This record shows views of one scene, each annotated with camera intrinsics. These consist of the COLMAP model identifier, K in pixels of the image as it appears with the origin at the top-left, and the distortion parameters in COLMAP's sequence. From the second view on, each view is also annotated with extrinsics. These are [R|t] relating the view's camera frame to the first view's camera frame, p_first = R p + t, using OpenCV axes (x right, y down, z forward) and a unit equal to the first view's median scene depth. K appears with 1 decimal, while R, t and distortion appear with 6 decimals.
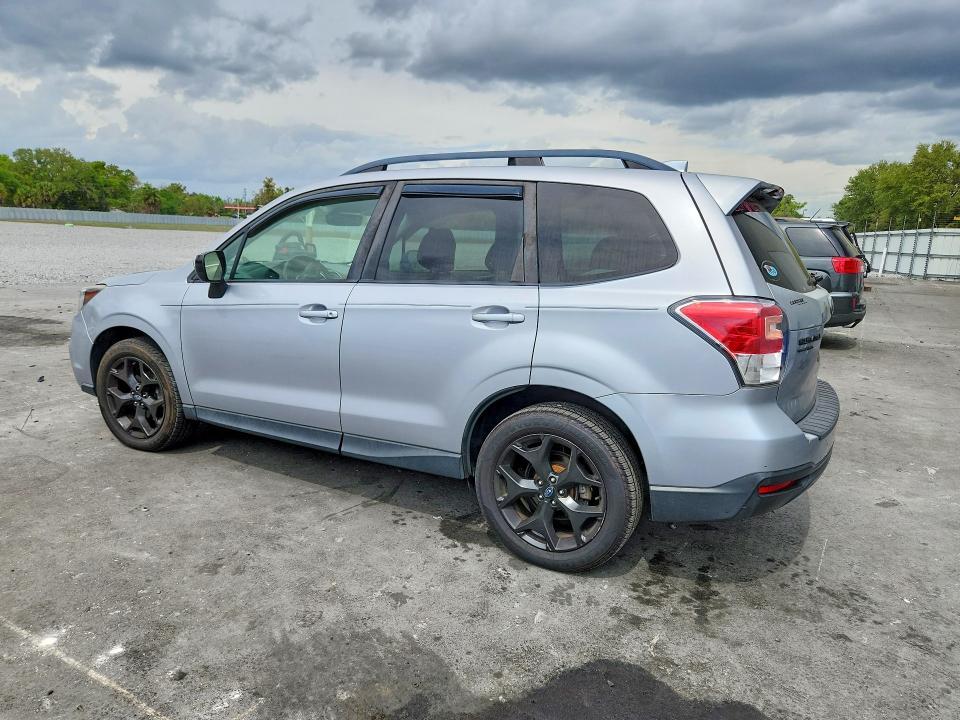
lens RADIAL K [[687.2, 0, 476.9], [0, 687.2, 358.4], [0, 0, 1]] dist [0.009227, -0.003341]
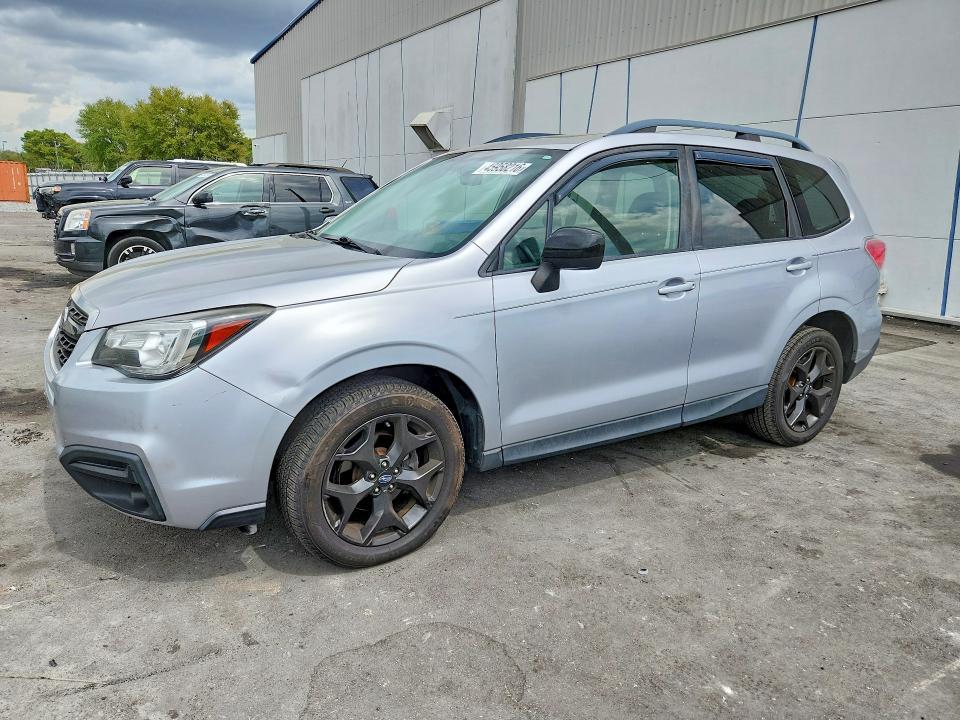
lens RADIAL K [[687.2, 0, 478.7], [0, 687.2, 358.1], [0, 0, 1]] dist [0.009227, -0.003341]
pose [[0.458236, -0.223065, 0.860385, -1.234462], [0.146986, 0.973686, 0.174155, -0.182044], [-0.876592, 0.046661, 0.478966, 0.826220]]
